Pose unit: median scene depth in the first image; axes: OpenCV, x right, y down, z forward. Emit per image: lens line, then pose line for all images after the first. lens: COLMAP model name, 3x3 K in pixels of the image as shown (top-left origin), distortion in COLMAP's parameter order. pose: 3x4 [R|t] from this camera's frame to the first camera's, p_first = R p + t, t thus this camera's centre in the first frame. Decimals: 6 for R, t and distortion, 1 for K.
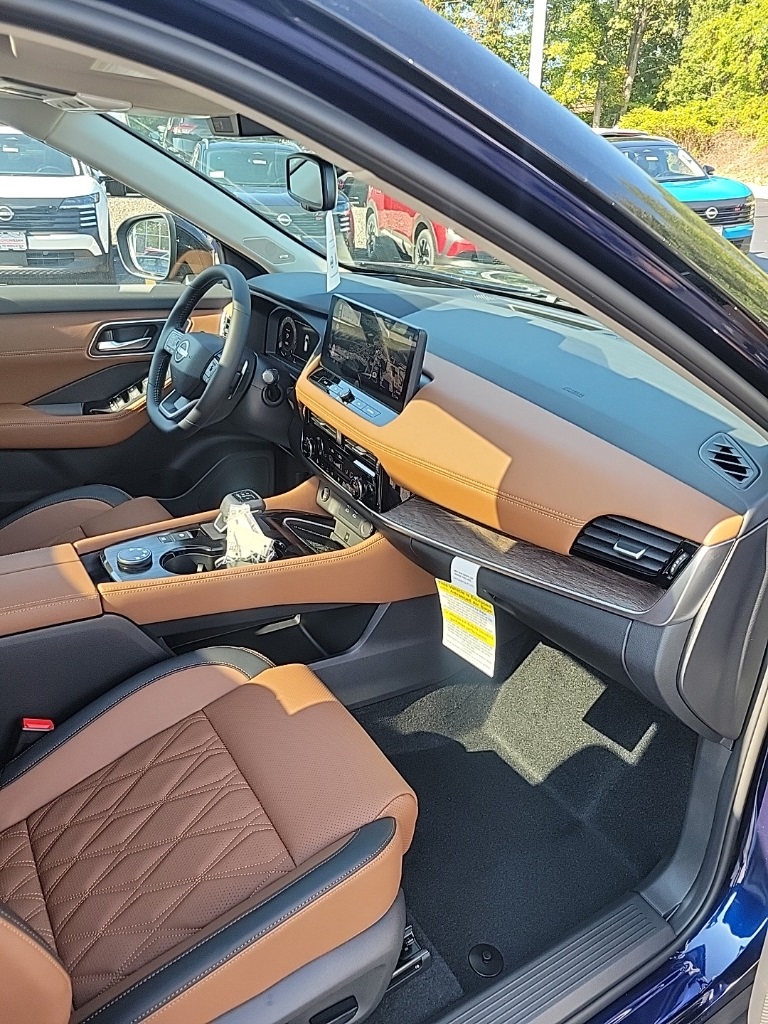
lens RADIAL K [[774.4, 0, 398.7], [0, 774.4, 502.3], [0, 0, 1]] dist [0.028862, -0.005143]
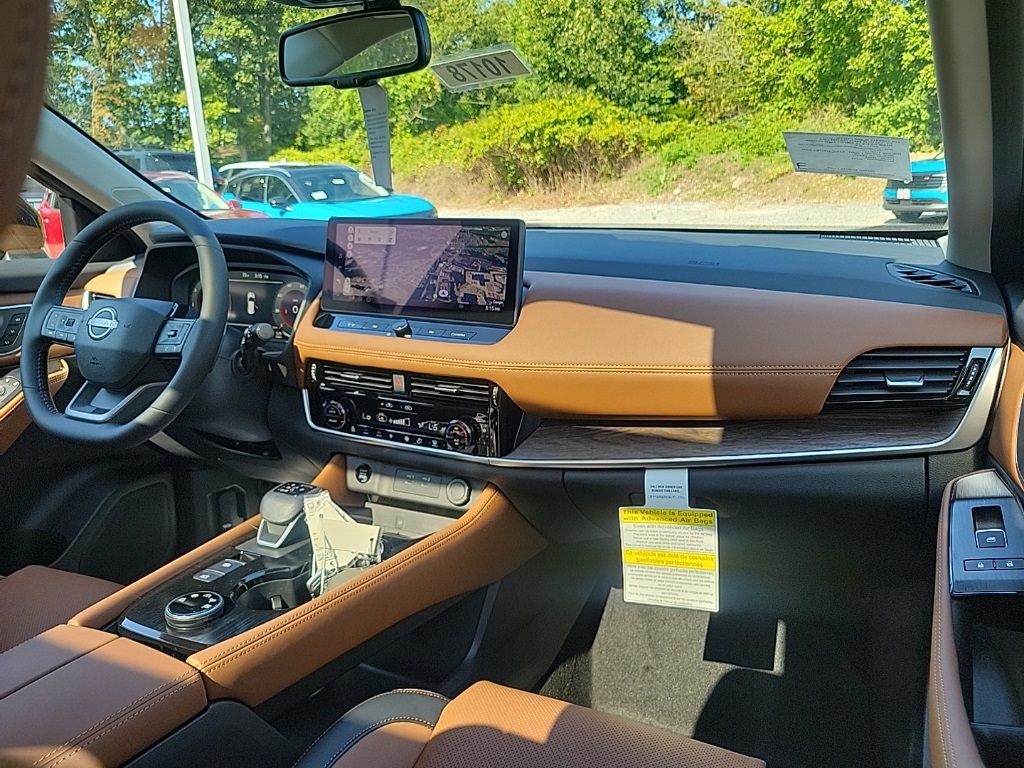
lens RADIAL K [[776.3, 0, 515.2], [0, 776.3, 393.7], [0, 0, 1]] dist [0.041081, -0.033431]
pose [[0.850319, -0.176848, 0.495664, -0.300482], [0.257947, 0.961008, -0.099635, 0.026153], [-0.458717, 0.212577, 0.862780, 0.235341]]
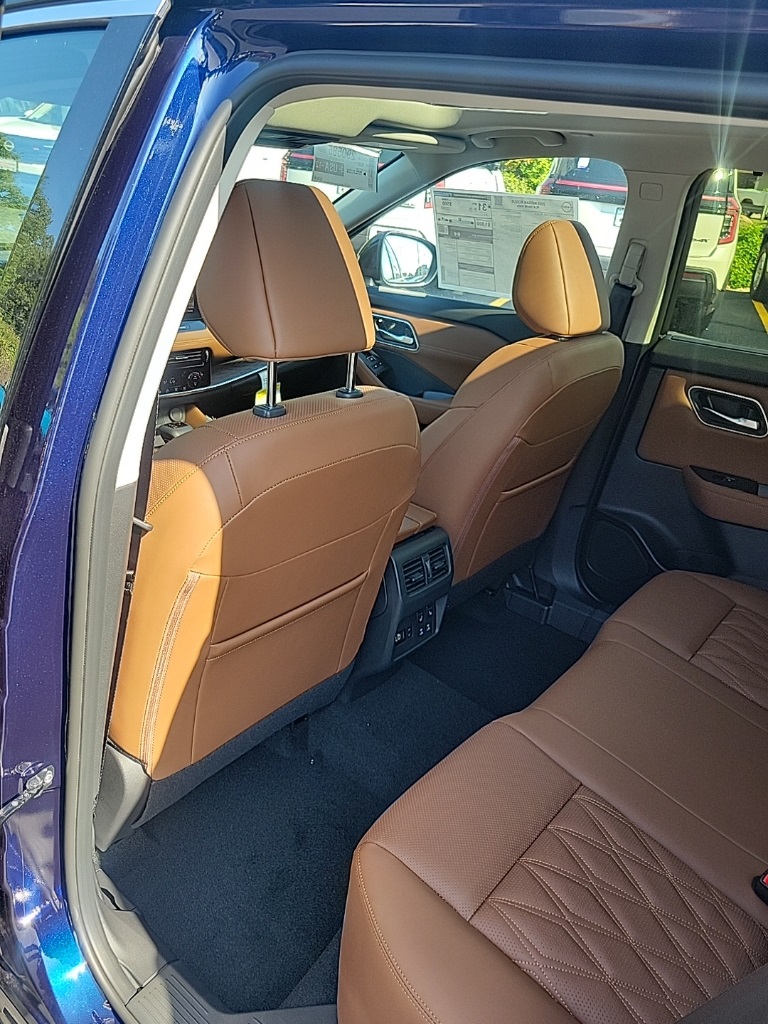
lens RADIAL K [[769.9, 0, 381.9], [0, 769.9, 501.4], [0, 0, 1]] dist [0.038036, -0.030940]
pose [[-0.309611, -0.437394, 0.844291, -1.191782], [0.293923, 0.800411, 0.522447, -0.392870], [-0.904295, 0.409912, -0.119256, 0.745086]]
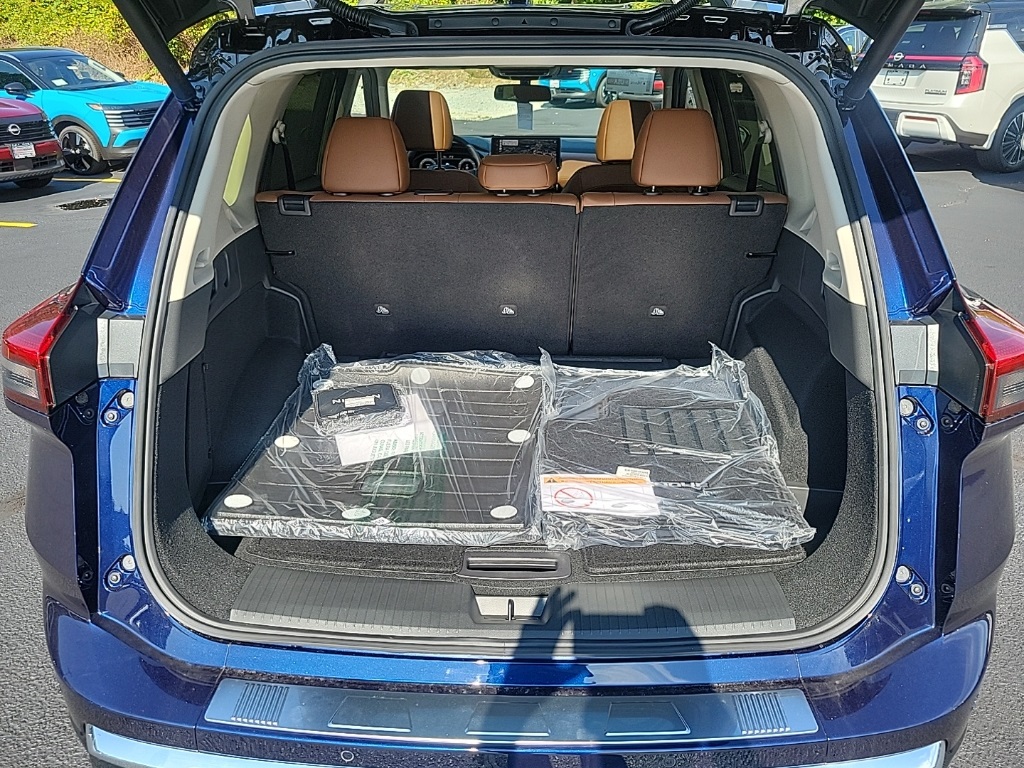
lens RADIAL K [[758.9, 0, 511.4], [0, 758.9, 384.6], [0, 0, 1]] dist [0.106970, -0.095777]
pose [[0.559153, -0.352380, 0.750450, -1.961215], [0.364273, 0.917545, 0.159424, 0.091960], [-0.744750, 0.184226, 0.641411, -0.466388]]
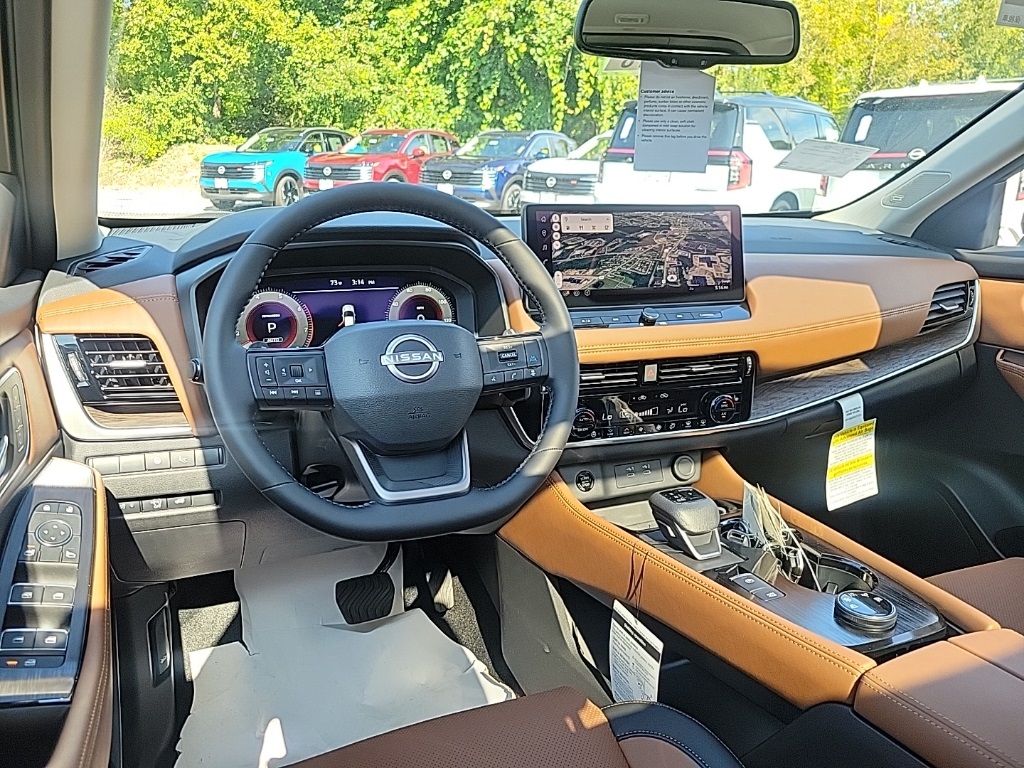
lens RADIAL K [[774.4, 0, 504.6], [0, 774.4, 385.0], [0, 0, 1]] dist [0.028862, -0.005143]
pose [[0.160058, -0.285208, 0.945007, -0.674222], [0.405400, 0.891878, 0.200510, -0.234497], [-0.900018, 0.351013, 0.258376, 0.776248]]
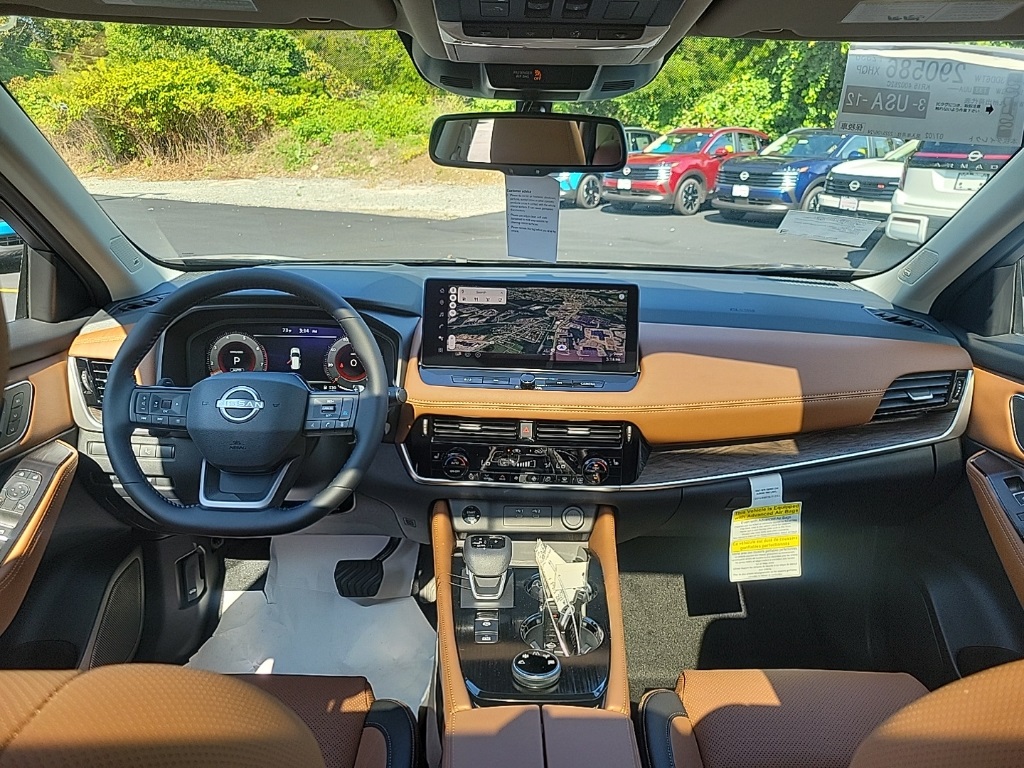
lens RADIAL K [[773.7, 0, 517.4], [0, 773.7, 384.6], [0, 0, 1]] dist [0.030357, -0.008225]
pose [[0.522985, -0.253713, 0.813705, -0.631262], [0.352296, 0.933651, 0.064684, -0.157729], [-0.776127, 0.252836, 0.577668, 0.416695]]
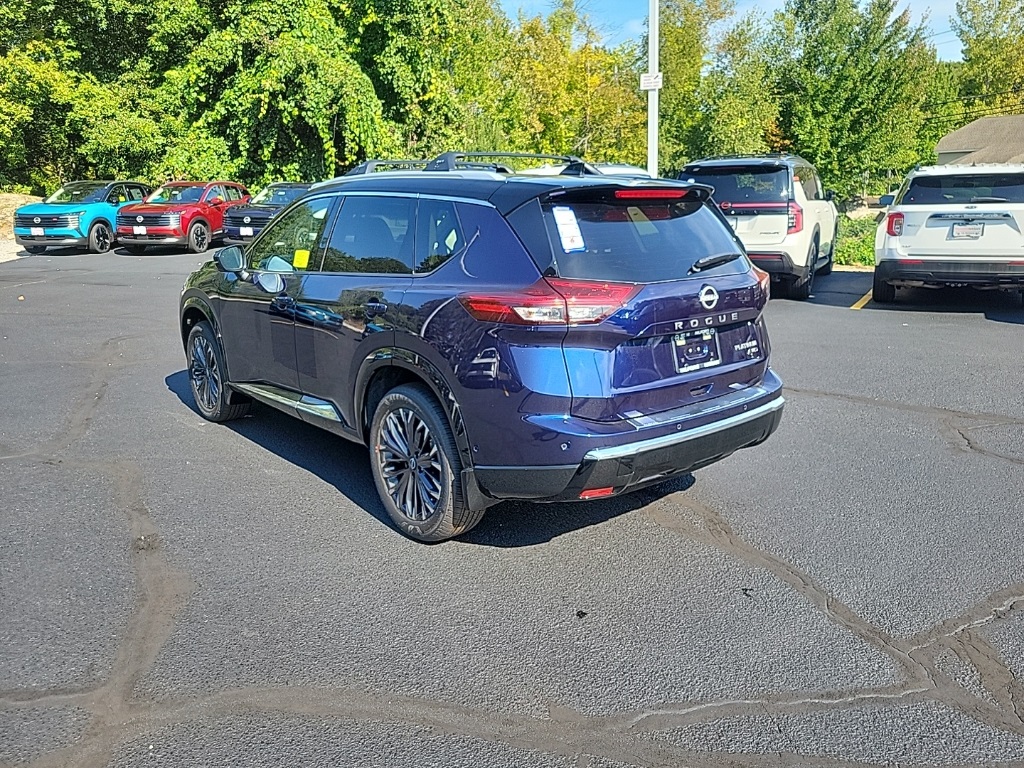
lens RADIAL K [[769.9, 0, 517.4], [0, 769.9, 381.1], [0, 0, 1]] dist [0.038036, -0.030940]
pose [[-0.133760, -0.249755, 0.959026, -3.383686], [0.420970, 0.861753, 0.283137, -0.360443], [-0.897158, 0.441594, -0.010128, 0.457803]]
